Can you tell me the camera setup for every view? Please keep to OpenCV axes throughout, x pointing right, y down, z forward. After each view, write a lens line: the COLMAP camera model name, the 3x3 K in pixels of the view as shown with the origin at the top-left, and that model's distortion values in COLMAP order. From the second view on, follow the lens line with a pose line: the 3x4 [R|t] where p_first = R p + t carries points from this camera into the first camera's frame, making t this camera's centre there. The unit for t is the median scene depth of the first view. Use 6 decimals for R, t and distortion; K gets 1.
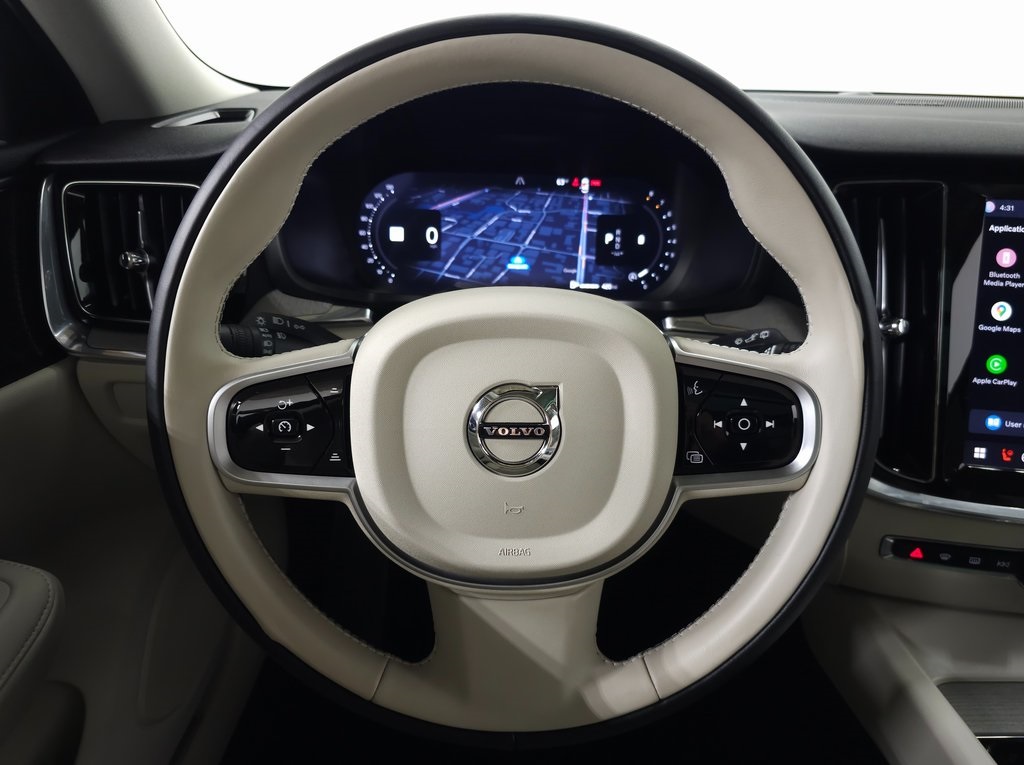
lens RADIAL K [[710.3, 0, 511.5], [0, 710.3, 373.6], [0, 0, 1]] dist [0.037979, -0.048521]
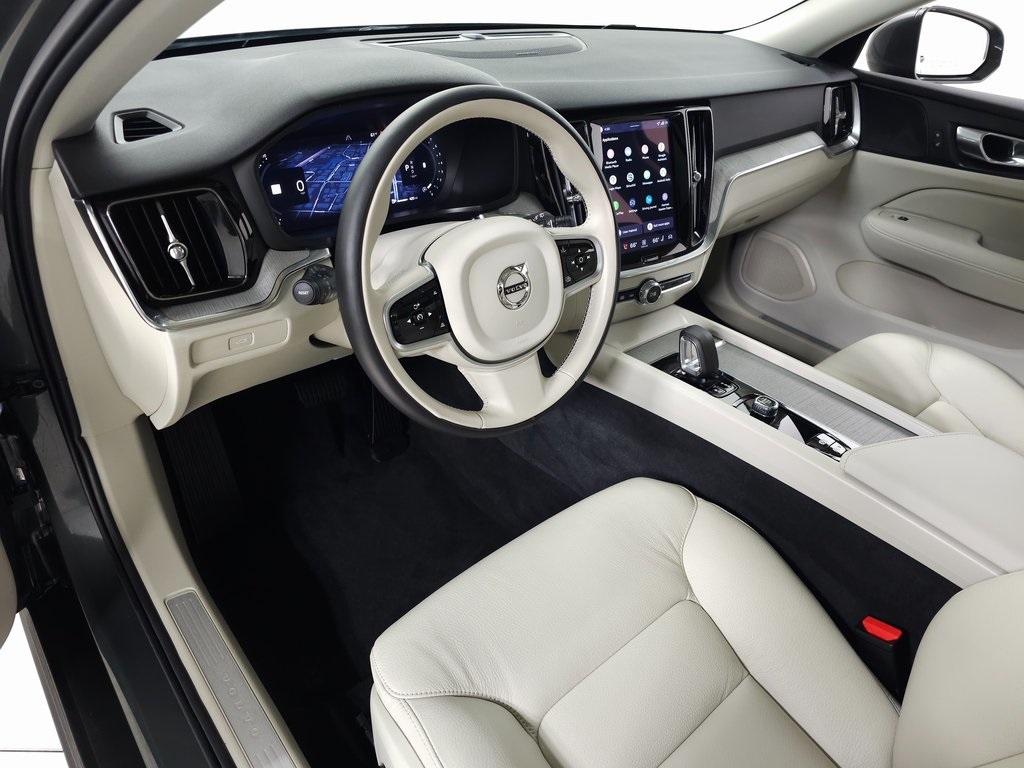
lens RADIAL K [[710.3, 0, 516.4], [0, 710.3, 371.2], [0, 0, 1]] dist [0.037979, -0.048521]
pose [[0.744203, -0.332054, 0.579570, -0.874116], [0.203991, 0.939212, 0.276168, -0.182617], [-0.636042, -0.087299, 0.766701, -0.453157]]
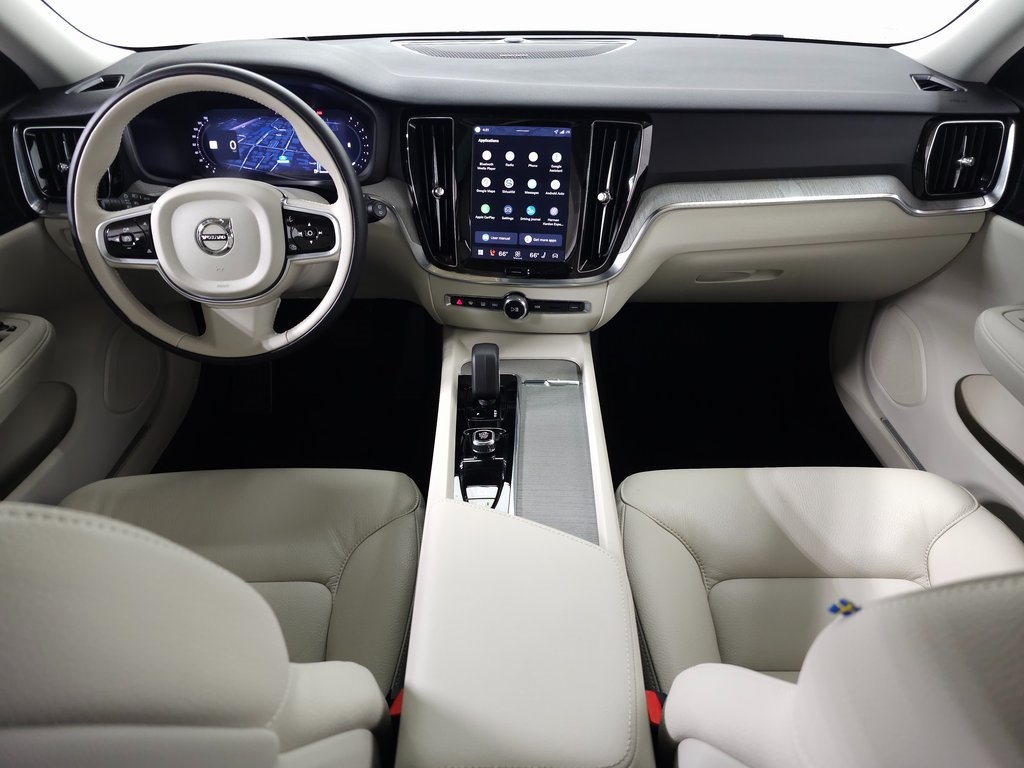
lens RADIAL K [[710.3, 0, 526.7], [0, 710.3, 394.5], [0, 0, 1]] dist [0.037979, -0.048521]
pose [[0.999448, -0.031727, 0.009837, 0.707816], [0.029140, 0.979599, 0.198836, 0.101805], [-0.015945, -0.198440, 0.979983, -1.082341]]
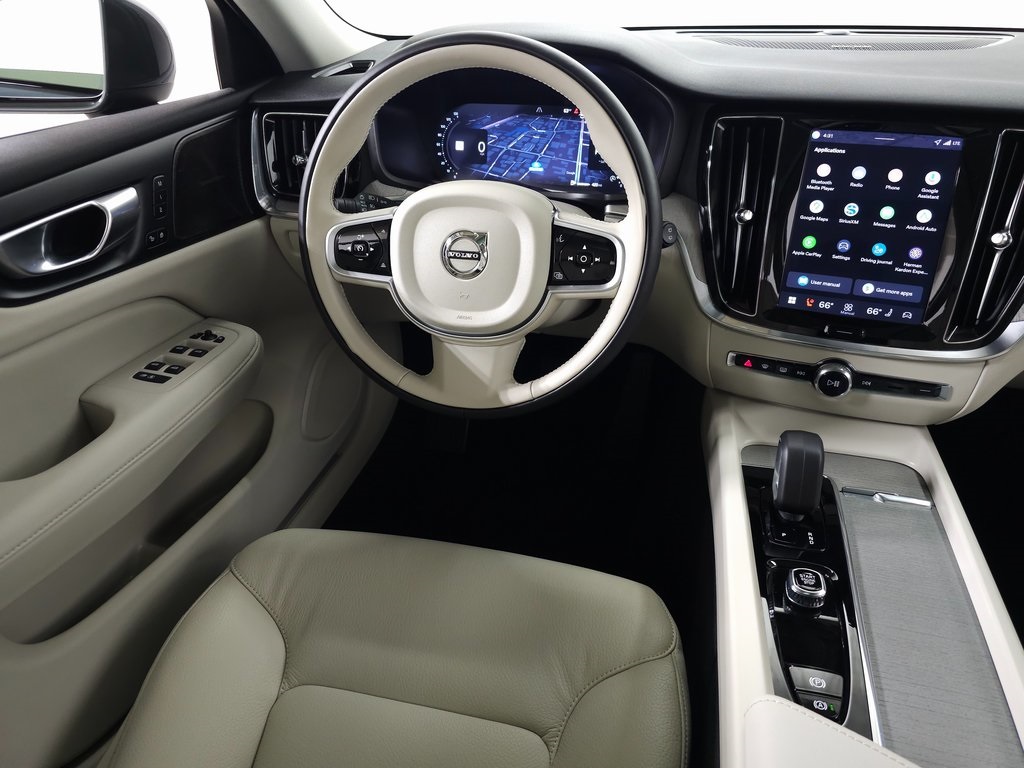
lens RADIAL K [[710.3, 0, 510.0], [0, 710.3, 381.8], [0, 0, 1]] dist [0.037979, -0.048521]
pose [[0.970819, 0.089061, -0.222663, 0.393796], [-0.056226, 0.987133, 0.149689, 0.082144], [0.233130, -0.132801, 0.963335, -0.612367]]
